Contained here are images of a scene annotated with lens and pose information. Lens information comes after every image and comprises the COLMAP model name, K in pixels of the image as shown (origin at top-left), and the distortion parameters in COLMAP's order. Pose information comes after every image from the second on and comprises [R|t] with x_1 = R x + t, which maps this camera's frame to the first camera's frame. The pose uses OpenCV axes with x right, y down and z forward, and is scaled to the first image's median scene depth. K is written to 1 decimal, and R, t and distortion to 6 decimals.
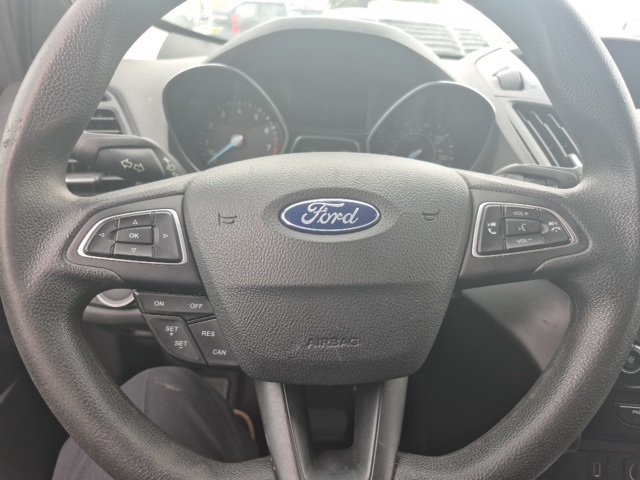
lens RADIAL K [[434.0, 0, 320.0], [0, 434.0, 240.0], [0, 0, 1]] dist [0.147776, -0.210723]
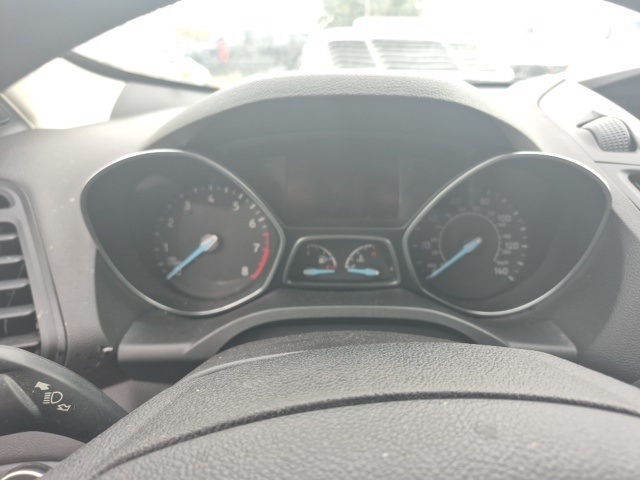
lens RADIAL K [[434.0, 0, 320.0], [0, 434.0, 240.0], [0, 0, 1]] dist [0.147776, -0.210723]
pose [[0.997681, -0.067914, 0.004414, -0.020299], [0.068038, 0.996848, -0.040813, -0.190444], [-0.001628, 0.041019, 0.999157, 0.318502]]
